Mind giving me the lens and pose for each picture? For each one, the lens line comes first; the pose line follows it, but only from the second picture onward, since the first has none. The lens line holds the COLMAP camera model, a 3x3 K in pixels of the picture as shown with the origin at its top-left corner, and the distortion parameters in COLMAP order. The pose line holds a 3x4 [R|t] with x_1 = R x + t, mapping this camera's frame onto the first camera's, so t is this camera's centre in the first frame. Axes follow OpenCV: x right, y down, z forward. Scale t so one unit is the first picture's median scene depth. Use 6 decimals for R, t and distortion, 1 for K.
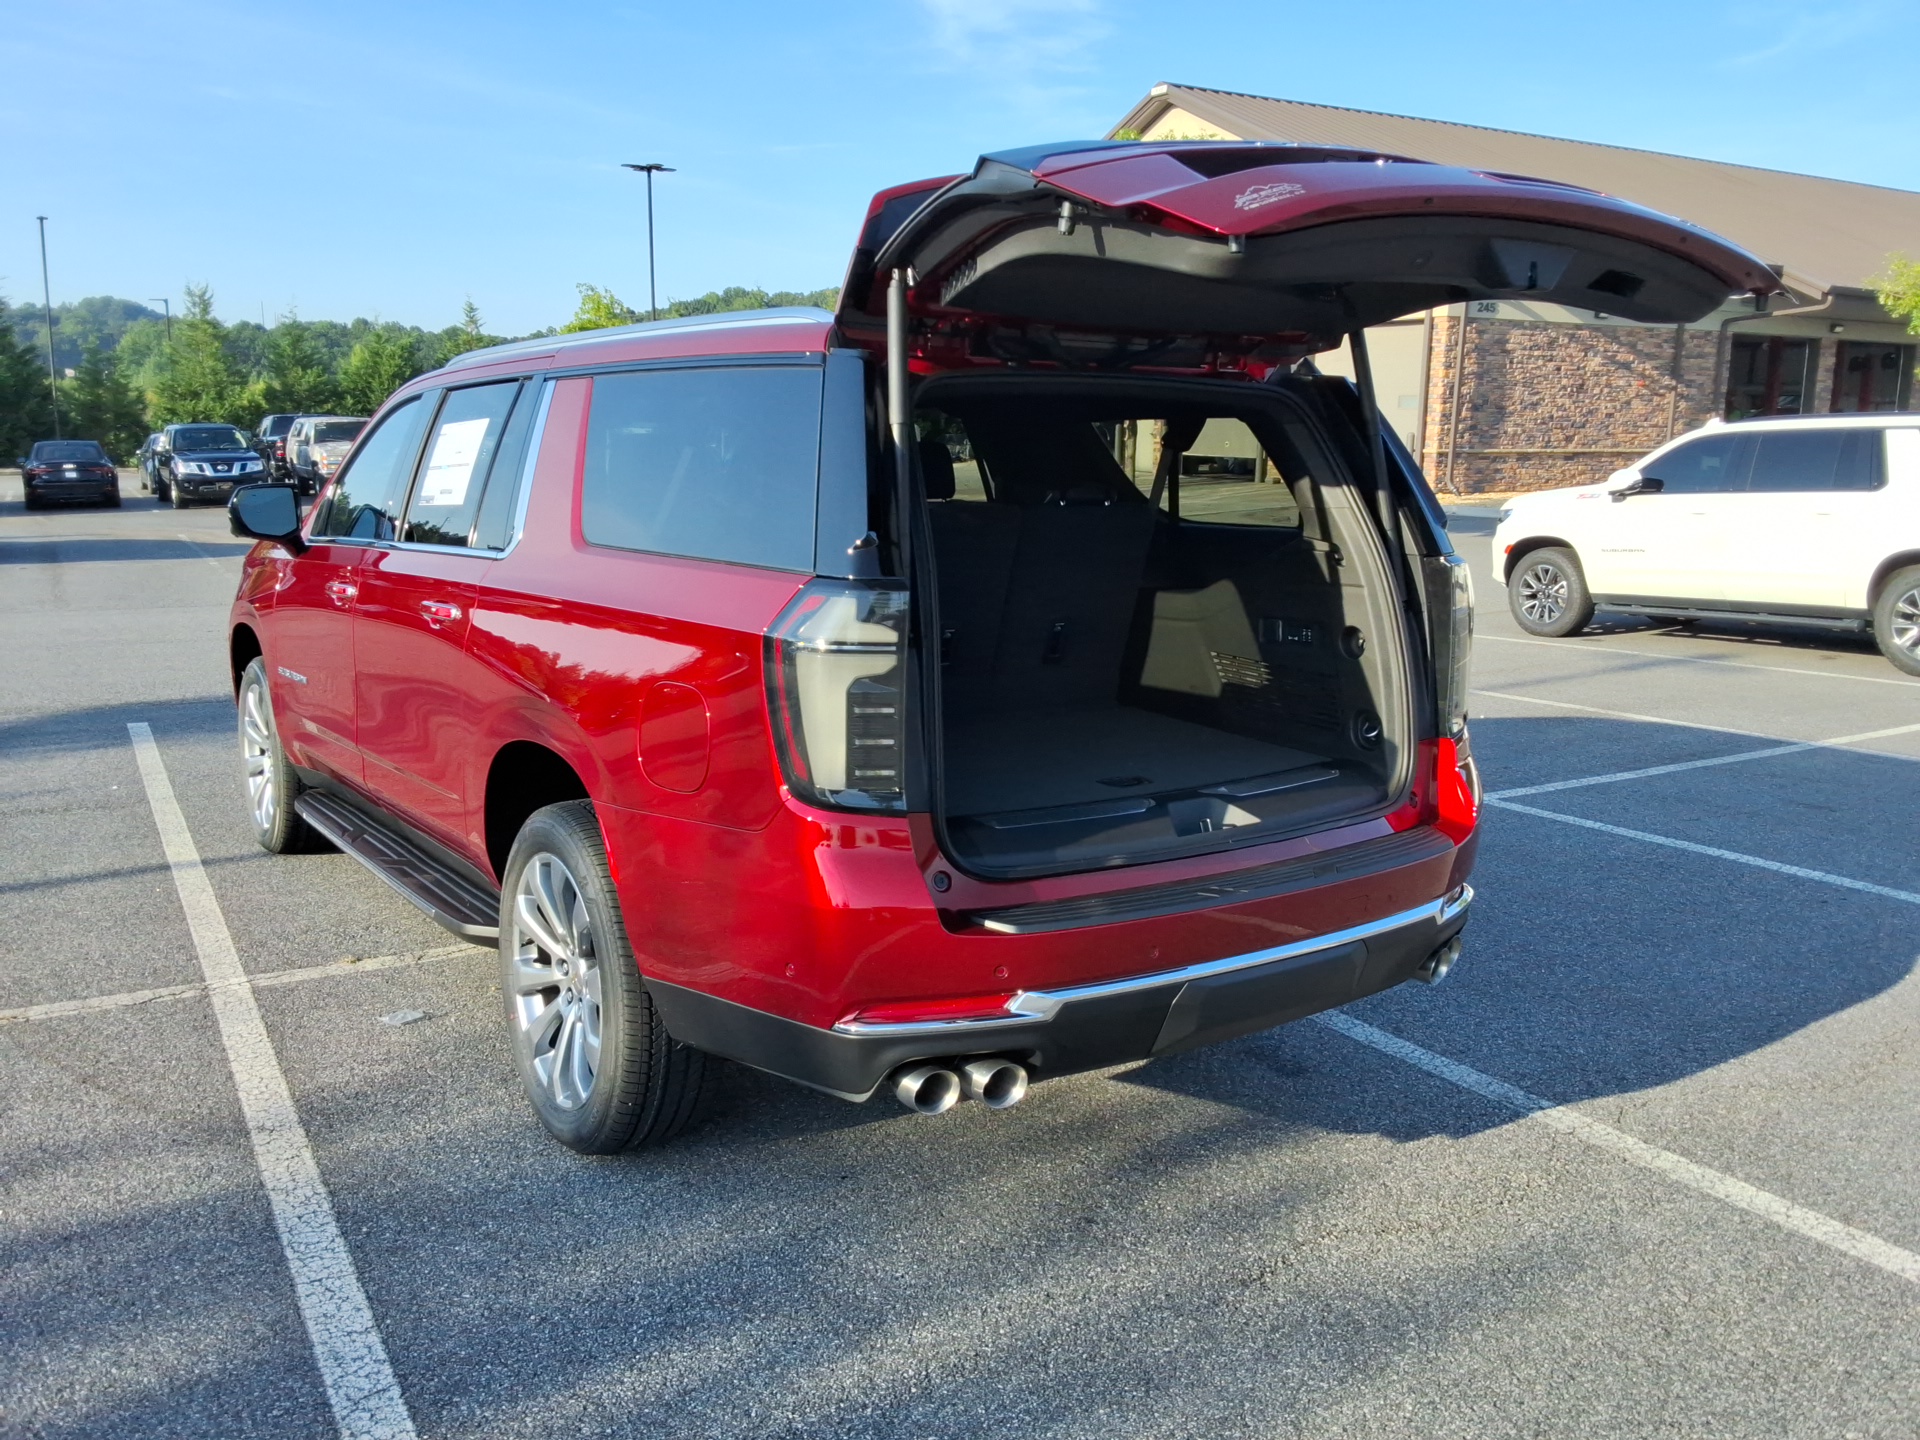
lens RADIAL K [[1549.0, 0, 975.0], [0, 1549.0, 696.3], [0, 0, 1]] dist [0.093492, -0.151194]
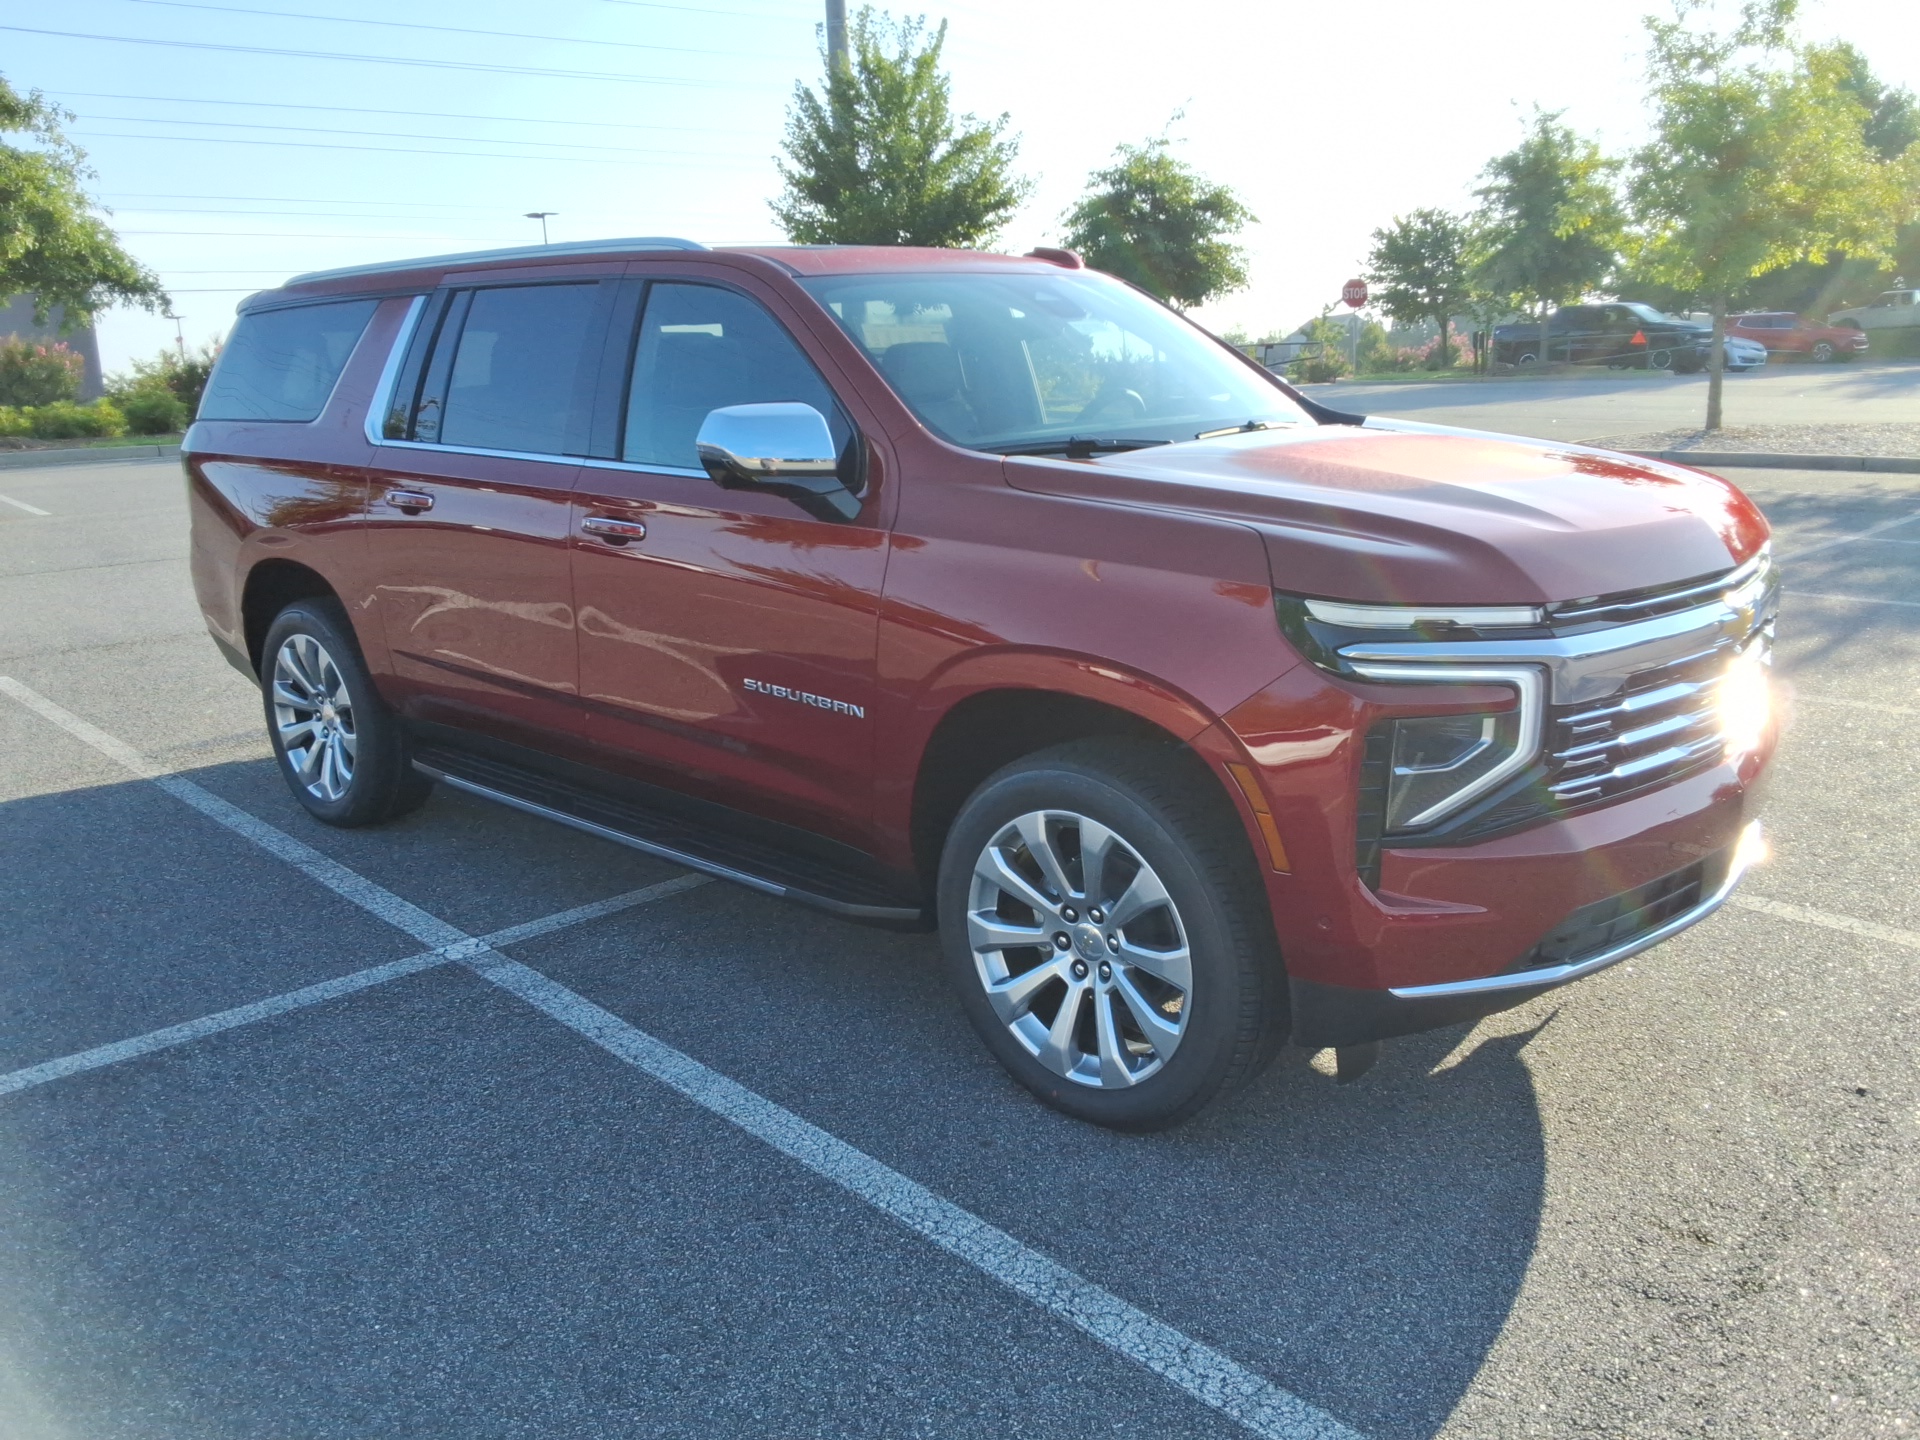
lens RADIAL K [[1549.0, 0, 966.3], [0, 1549.0, 701.1], [0, 0, 1]] dist [0.093492, -0.151194]
pose [[-0.976243, 0.067402, -0.205929, -0.014475], [-0.010788, 0.934089, 0.356876, -0.047344], [0.216410, 0.350619, -0.911171, 0.314494]]
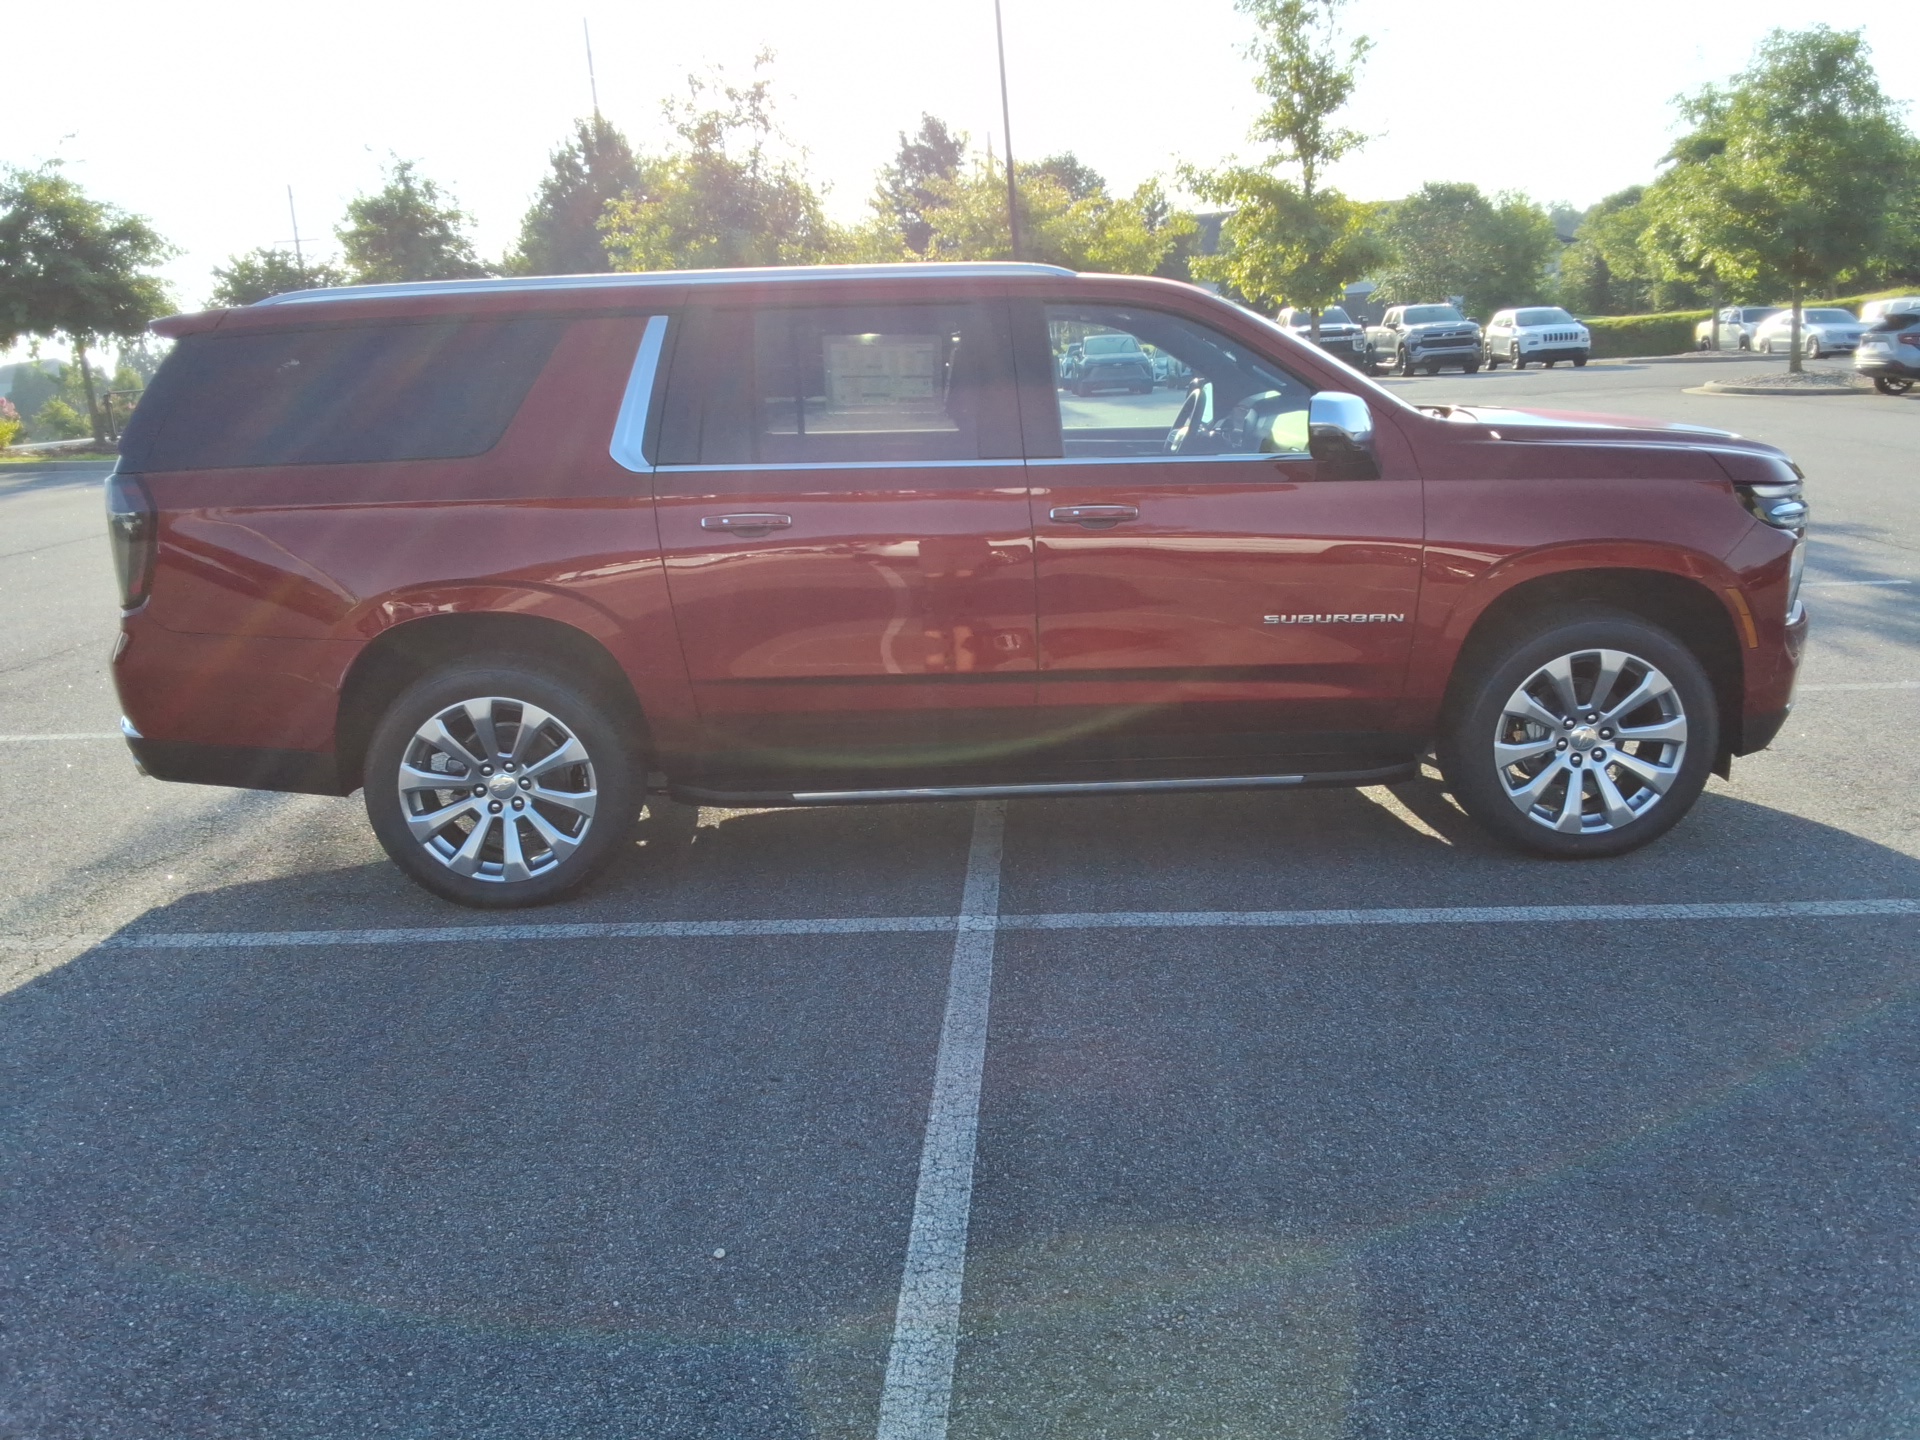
lens RADIAL K [[1549.0, 0, 979.8], [0, 1549.0, 719.8], [0, 0, 1]] dist [0.093492, -0.151194]
pose [[-0.544558, 0.208595, -0.812370, 0.113407], [-0.086899, 0.949334, 0.302015, -0.039400], [0.834209, 0.235059, -0.498841, 0.256192]]
